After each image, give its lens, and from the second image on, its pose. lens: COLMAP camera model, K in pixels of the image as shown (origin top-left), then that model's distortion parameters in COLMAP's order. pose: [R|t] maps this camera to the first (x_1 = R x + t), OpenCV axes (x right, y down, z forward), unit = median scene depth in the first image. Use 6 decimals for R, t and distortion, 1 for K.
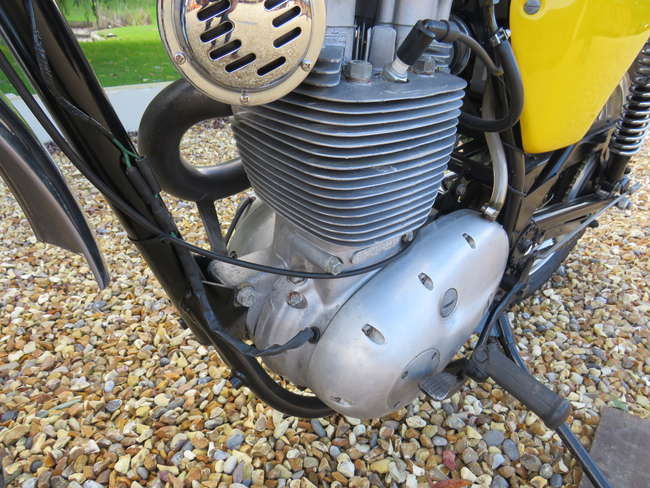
lens RADIAL K [[472.5, 0, 324.7], [0, 472.5, 249.7], [0, 0, 1]] dist [-0.043168, 0.015490]
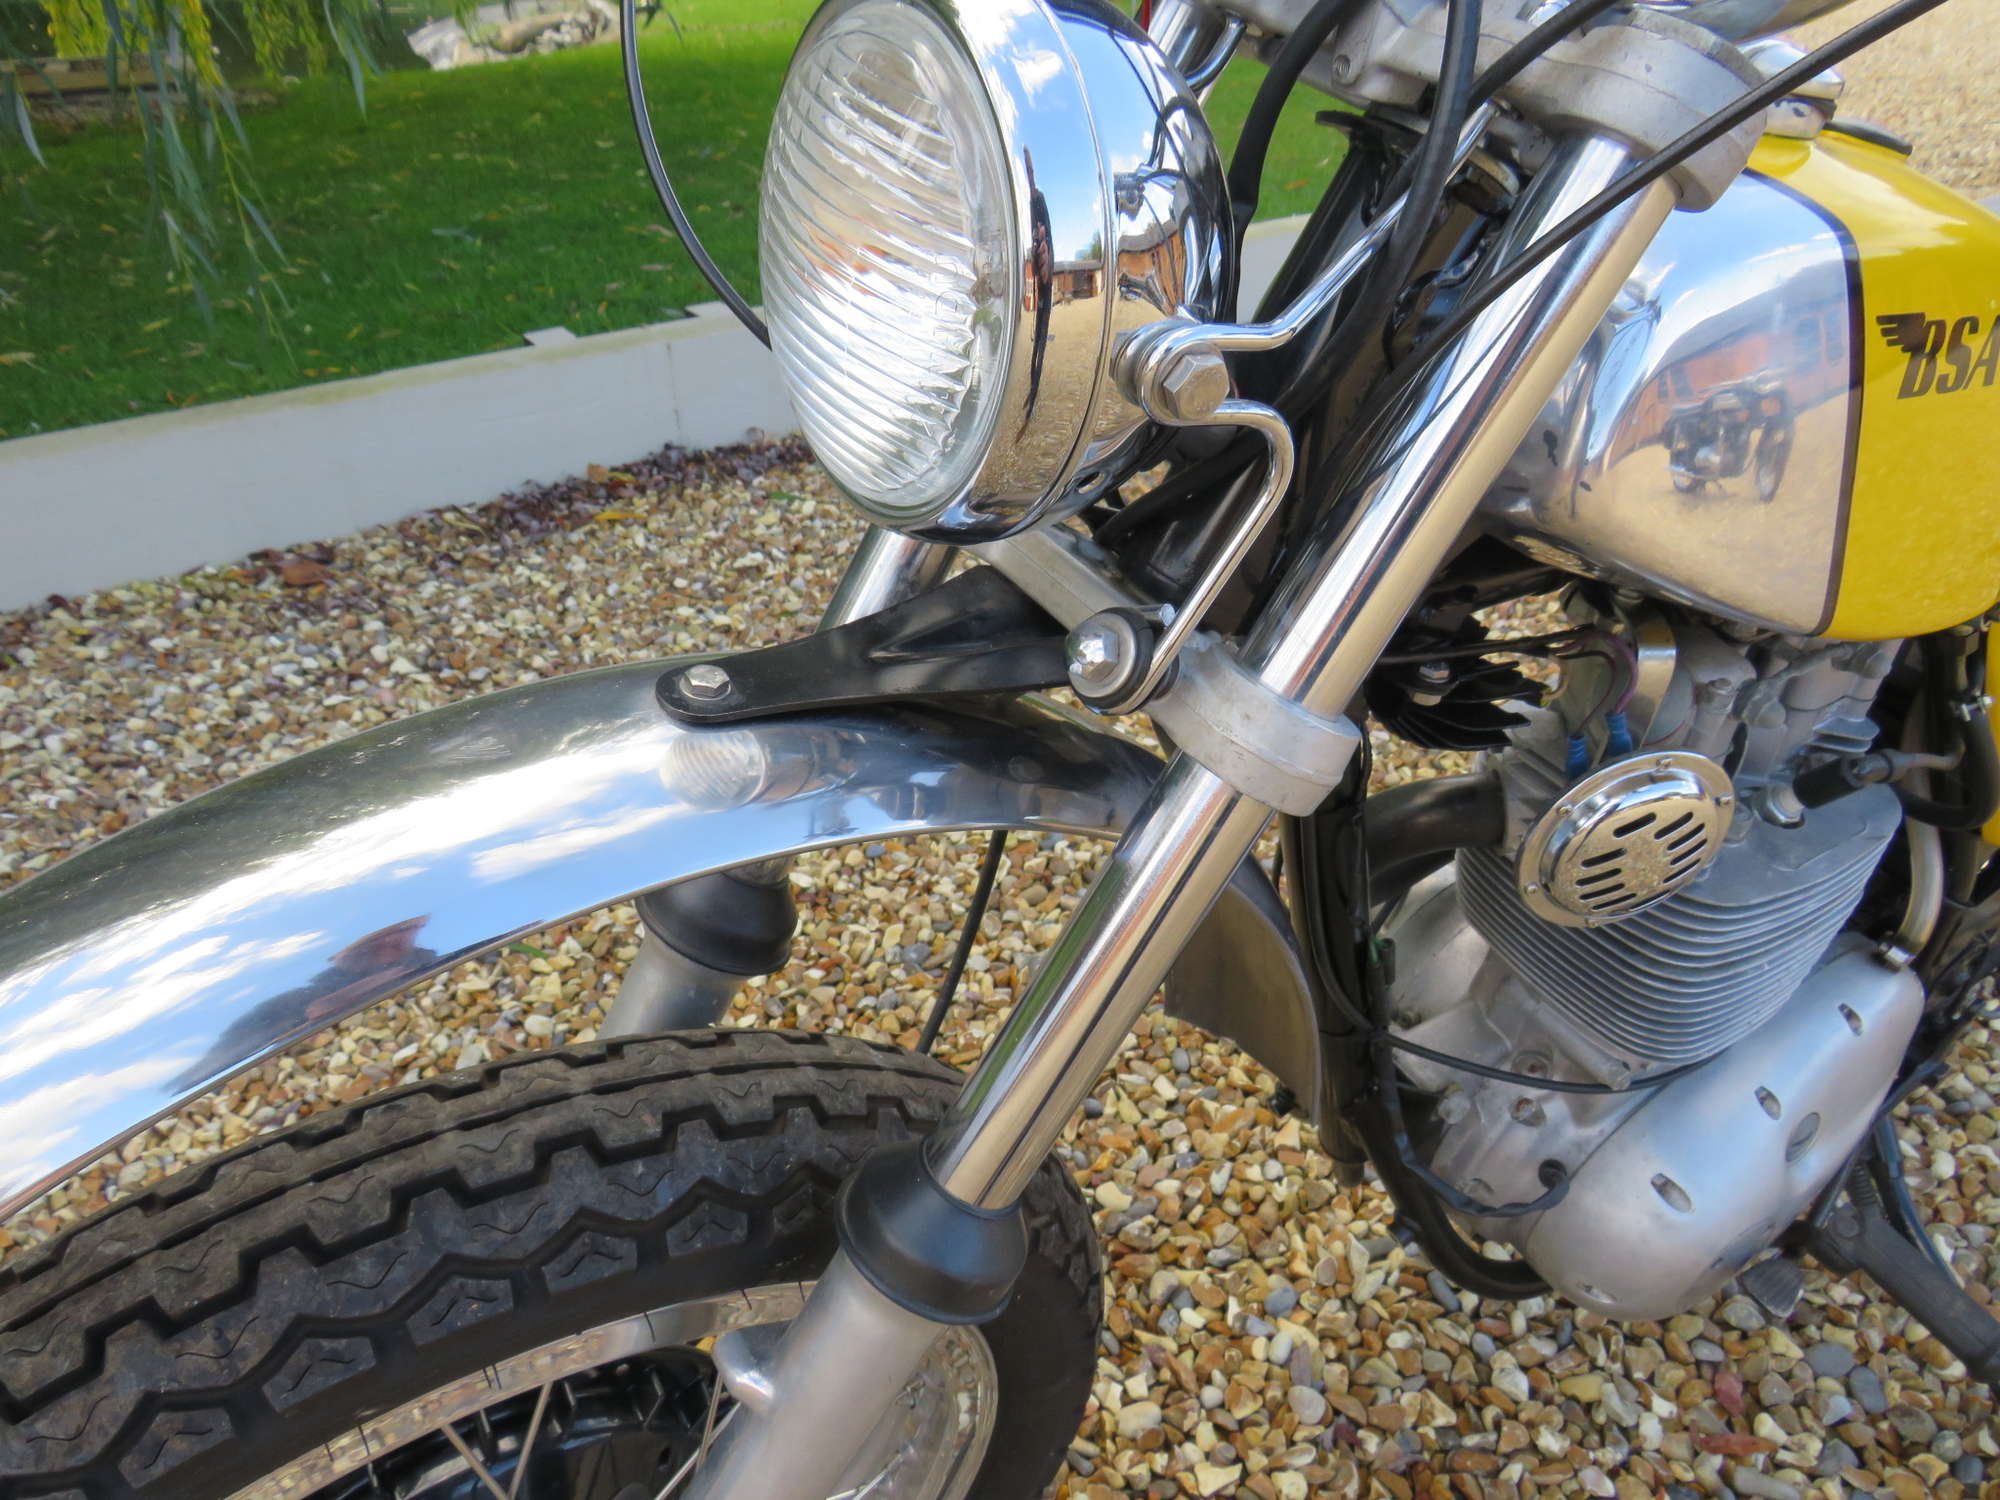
lens RADIAL K [[1453.7, 0, 946.7], [0, 1453.7, 755.5], [0, 0, 1]] dist [-0.043168, 0.015490]
pose [[0.982527, 0.068257, -0.173149, -0.302773], [-0.053529, 0.994650, 0.088354, -0.279457], [0.178254, -0.077542, 0.980924, -0.515057]]
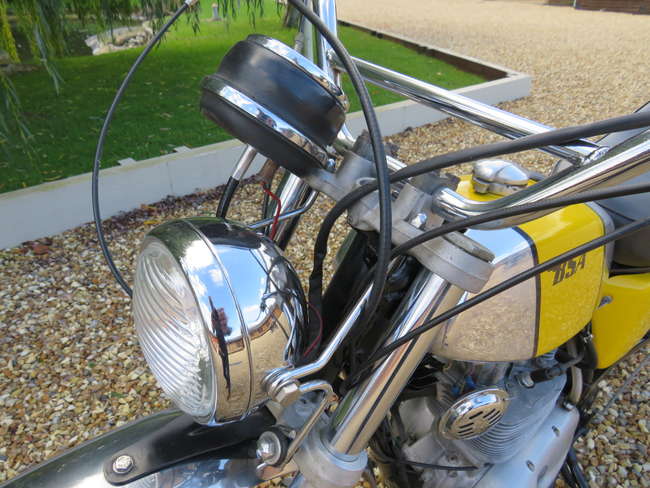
lens RADIAL K [[472.5, 0, 310.5], [0, 472.5, 239.5], [0, 0, 1]] dist [-0.043168, 0.015490]
pose [[0.994720, 0.016952, -0.101212, -0.257800], [-0.012725, 0.999026, 0.042259, -0.501667], [0.101829, -0.040748, 0.993967, -0.432599]]
